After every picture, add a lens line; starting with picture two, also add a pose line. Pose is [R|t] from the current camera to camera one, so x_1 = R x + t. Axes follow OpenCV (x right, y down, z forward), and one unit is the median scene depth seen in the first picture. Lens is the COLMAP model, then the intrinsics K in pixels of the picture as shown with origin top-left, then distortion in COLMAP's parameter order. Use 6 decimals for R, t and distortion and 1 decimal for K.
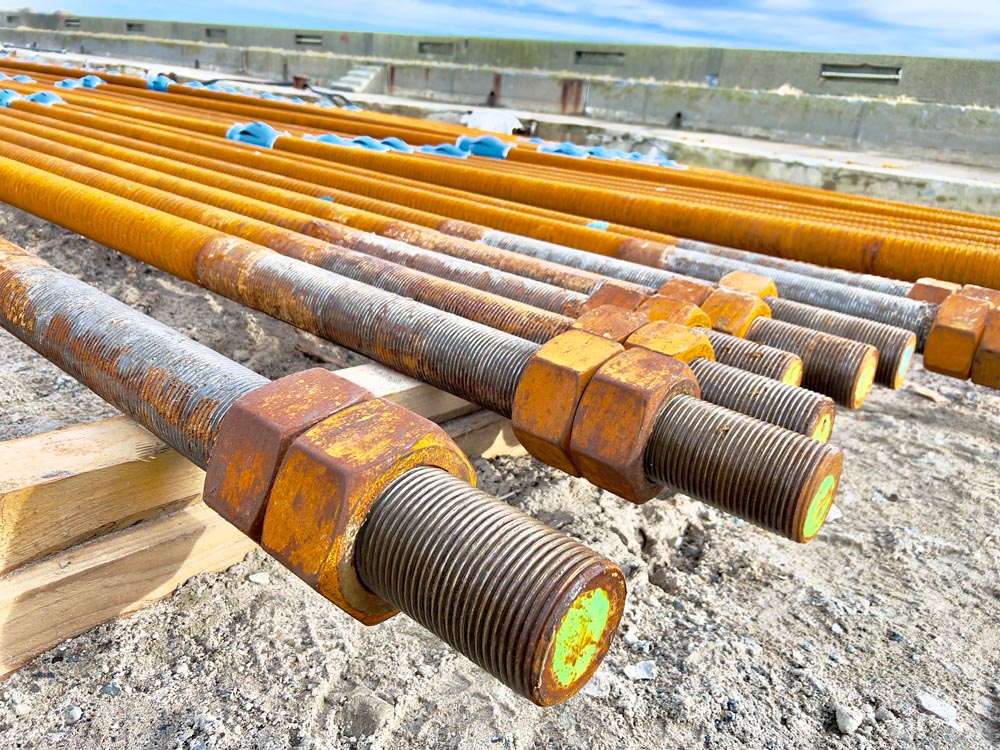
lens RADIAL K [[756.1, 0, 499.5], [0, 756.1, 374.4], [0, 0, 1]] dist [0.001270, 0.000615]
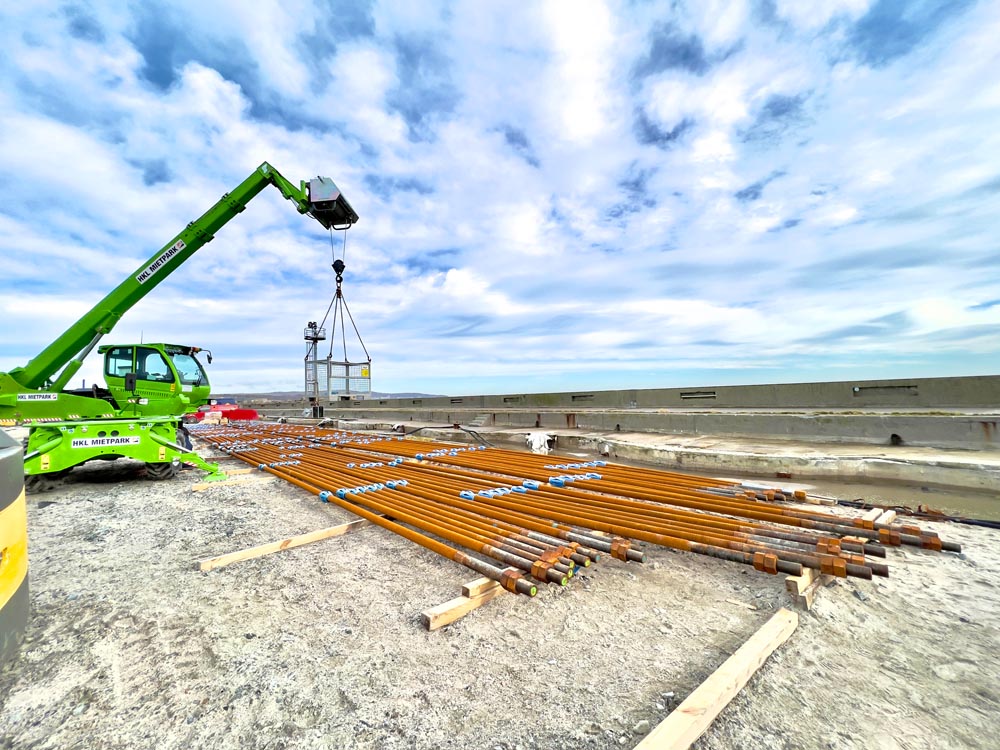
lens RADIAL K [[398.9, 0, 497.4], [0, 398.9, 376.6], [0, 0, 1]] dist [-0.001430, -0.000061]
pose [[0.985486, -0.131152, -0.107780, 0.029779], [0.076466, 0.909805, -0.407931, -0.010790], [0.151560, 0.393768, 0.906629, -0.278591]]
